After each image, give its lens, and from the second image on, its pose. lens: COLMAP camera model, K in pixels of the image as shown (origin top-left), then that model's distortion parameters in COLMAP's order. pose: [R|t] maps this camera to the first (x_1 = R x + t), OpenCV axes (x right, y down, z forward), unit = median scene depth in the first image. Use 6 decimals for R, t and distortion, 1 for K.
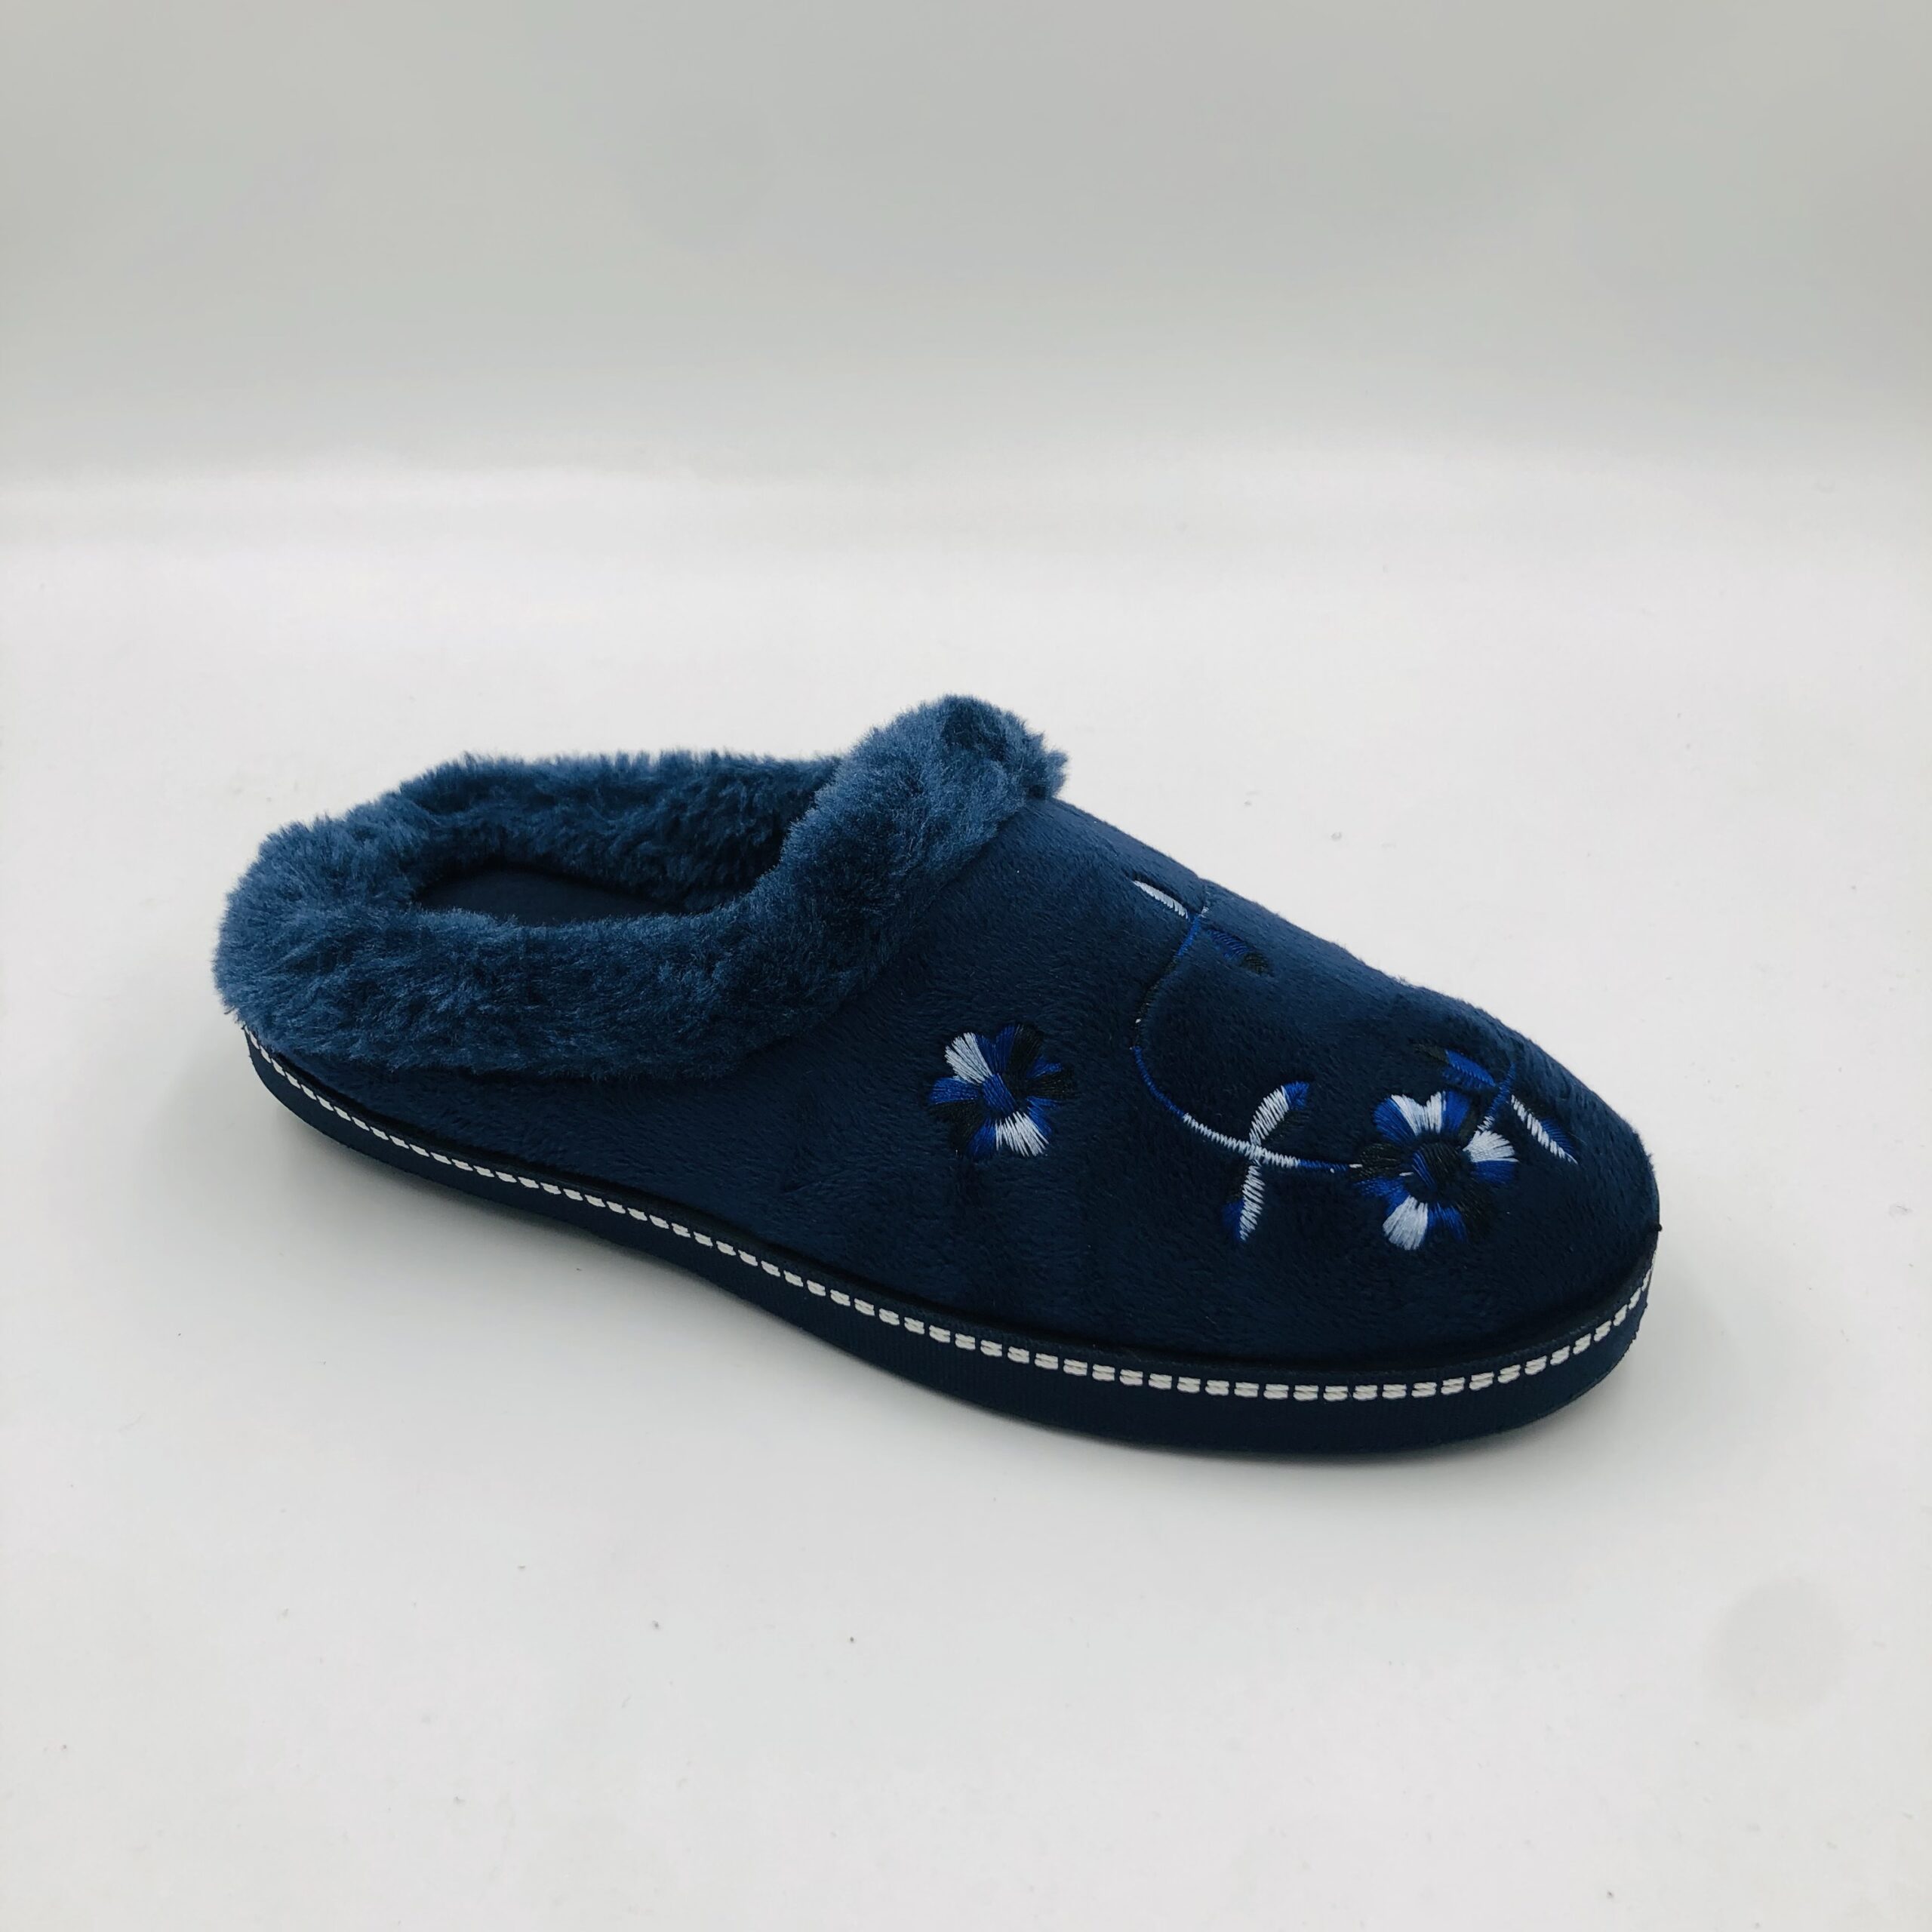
lens RADIAL K [[2450.1, 0, 966.0], [0, 2450.1, 966.0], [0, 0, 1]] dist [0.364886, -1.584592]
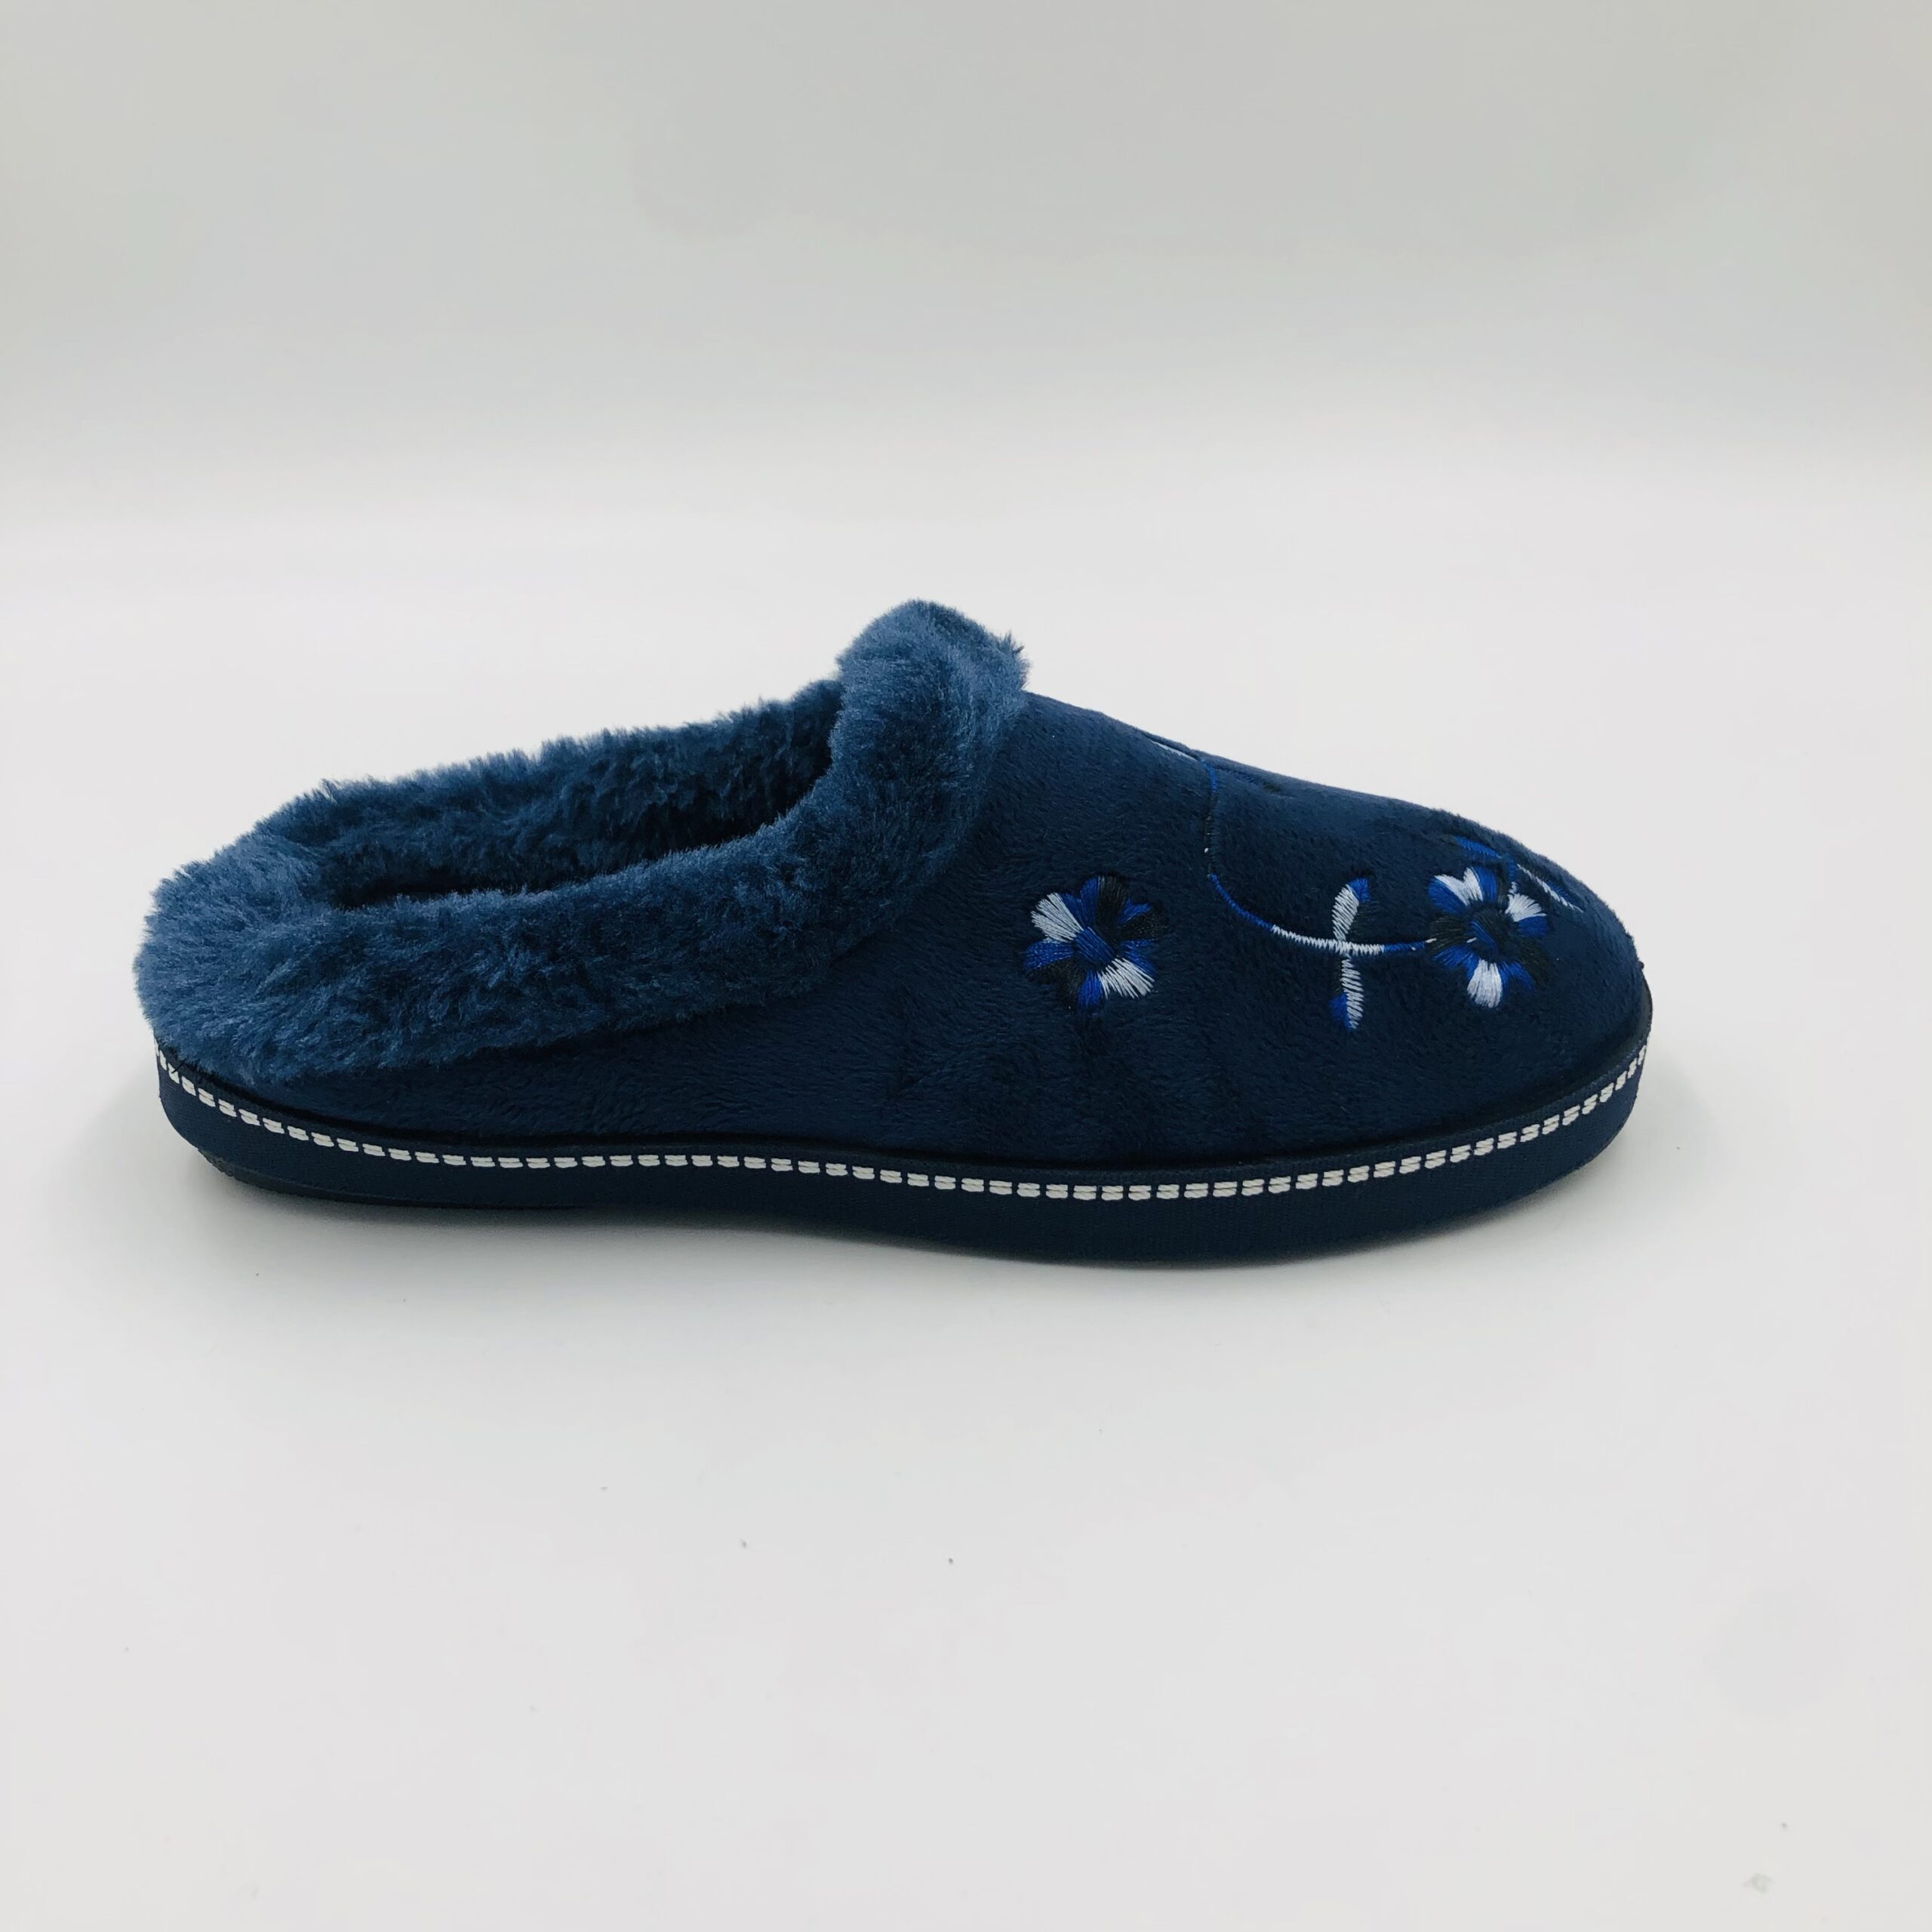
lens RADIAL K [[2450.1, 0, 966.0], [0, 2450.1, 966.0], [0, 0, 1]] dist [0.364886, -1.584592]
pose [[0.915780, -0.175517, 0.361303, -0.399818], [0.213329, 0.974664, -0.067236, 0.116151], [-0.340348, 0.138650, 0.930021, 0.072969]]
